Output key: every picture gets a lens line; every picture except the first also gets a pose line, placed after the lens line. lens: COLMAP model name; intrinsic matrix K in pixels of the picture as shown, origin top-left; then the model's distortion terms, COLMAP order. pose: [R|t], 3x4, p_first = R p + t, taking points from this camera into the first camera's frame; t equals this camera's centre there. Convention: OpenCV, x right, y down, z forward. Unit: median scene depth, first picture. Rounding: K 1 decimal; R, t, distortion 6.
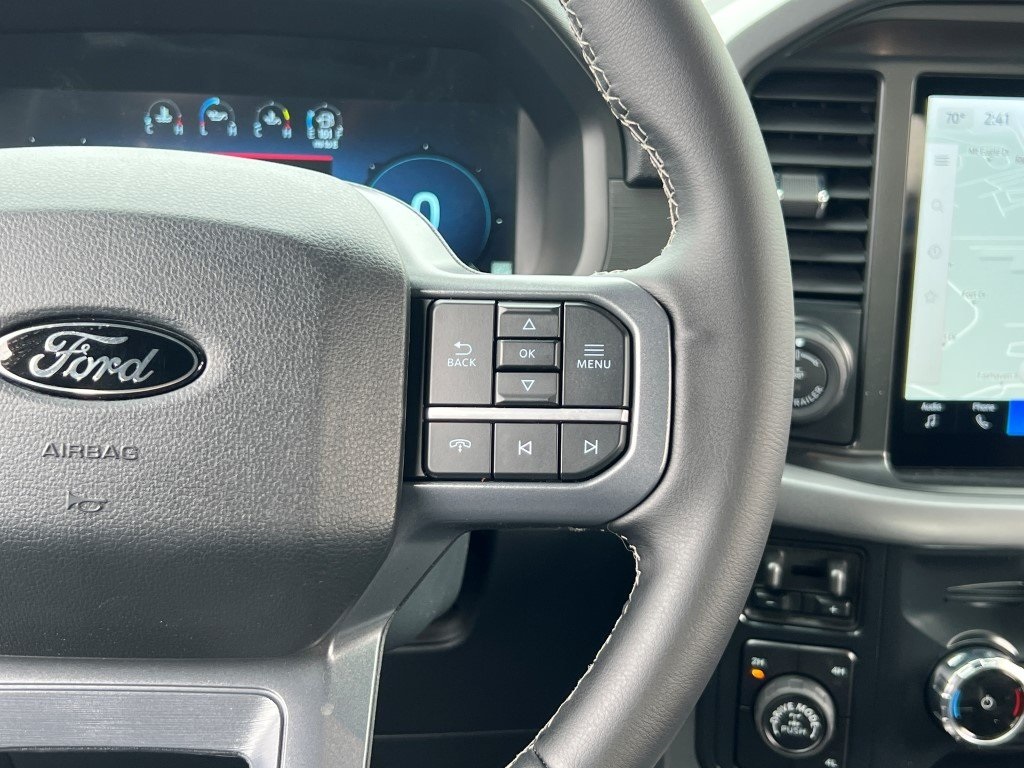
lens RADIAL K [[1313.8, 0, 518.5], [0, 1313.8, 386.9], [0, 0, 1]] dist [0.040553, 0.000000]
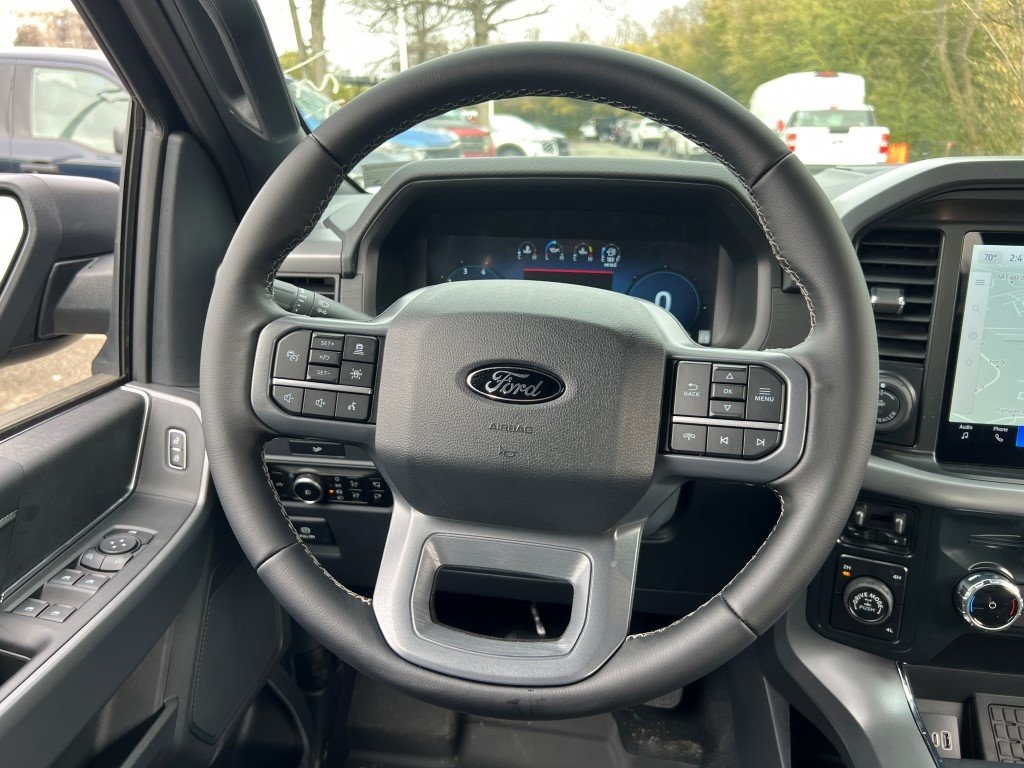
lens RADIAL K [[773.1, 0, 501.8], [0, 773.1, 387.6], [0, 0, 1]] dist [0.015627, -0.019242]
pose [[0.968437, 0.050005, -0.244190, -0.022614], [-0.049725, 0.998736, 0.007316, -0.013608], [0.244248, 0.005057, 0.969700, -0.110149]]
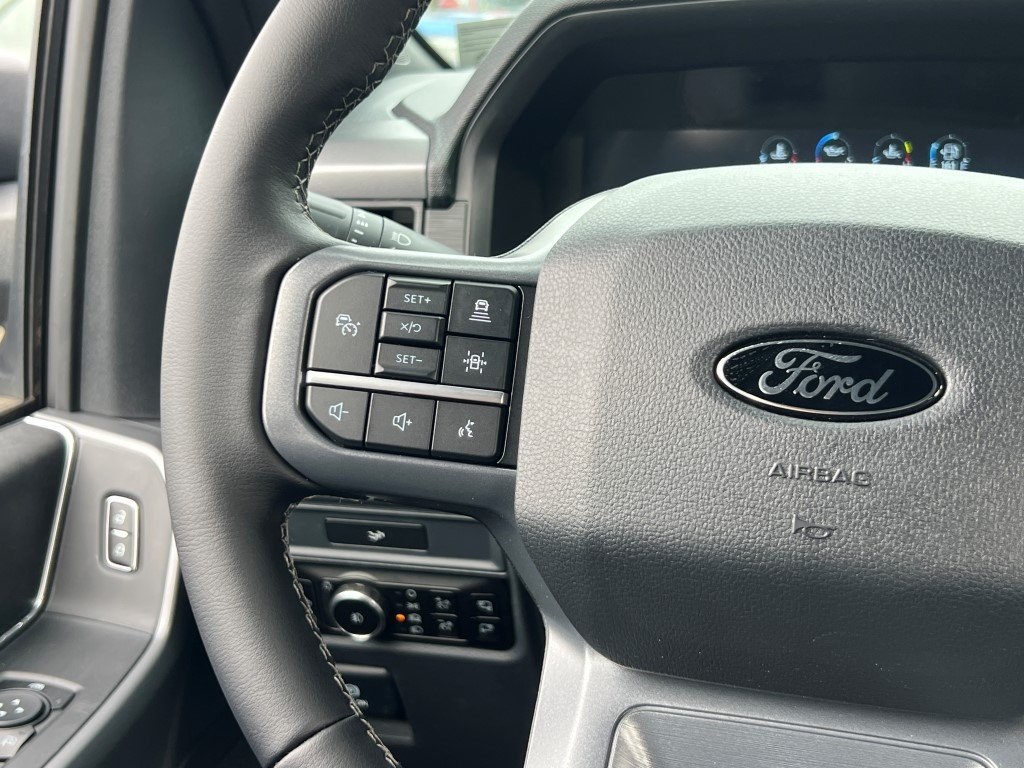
lens RADIAL K [[1313.8, 0, 510.1], [0, 1313.8, 386.7], [0, 0, 1]] dist [0.040553, 0.000000]
pose [[0.932813, 0.037014, -0.358456, -0.108778], [-0.053568, 0.997902, -0.036360, 0.018055], [0.356358, 0.053119, 0.932838, 0.019199]]
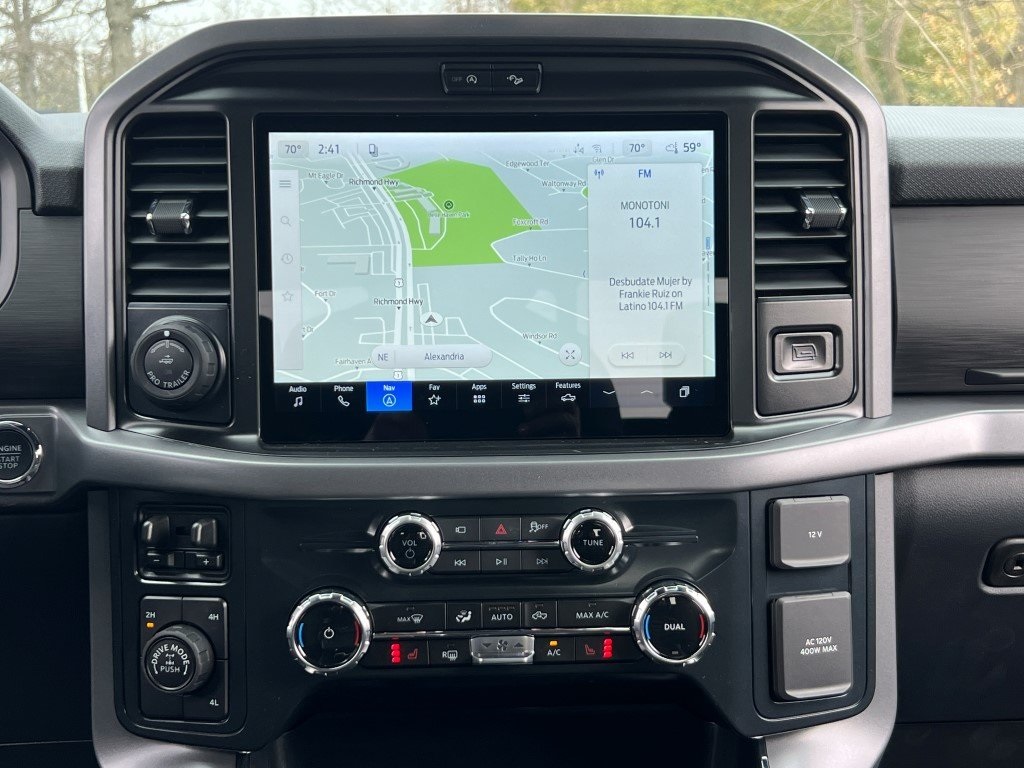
lens RADIAL K [[1379.1, 0, 509.2], [0, 1379.1, 404.0], [0, 0, 1]] dist [0.096756, 0.000000]
pose [[0.998257, -0.040672, -0.042763, 0.576568], [0.033068, 0.985650, -0.165534, 0.248847], [0.048882, 0.163831, 0.985277, -0.217107]]
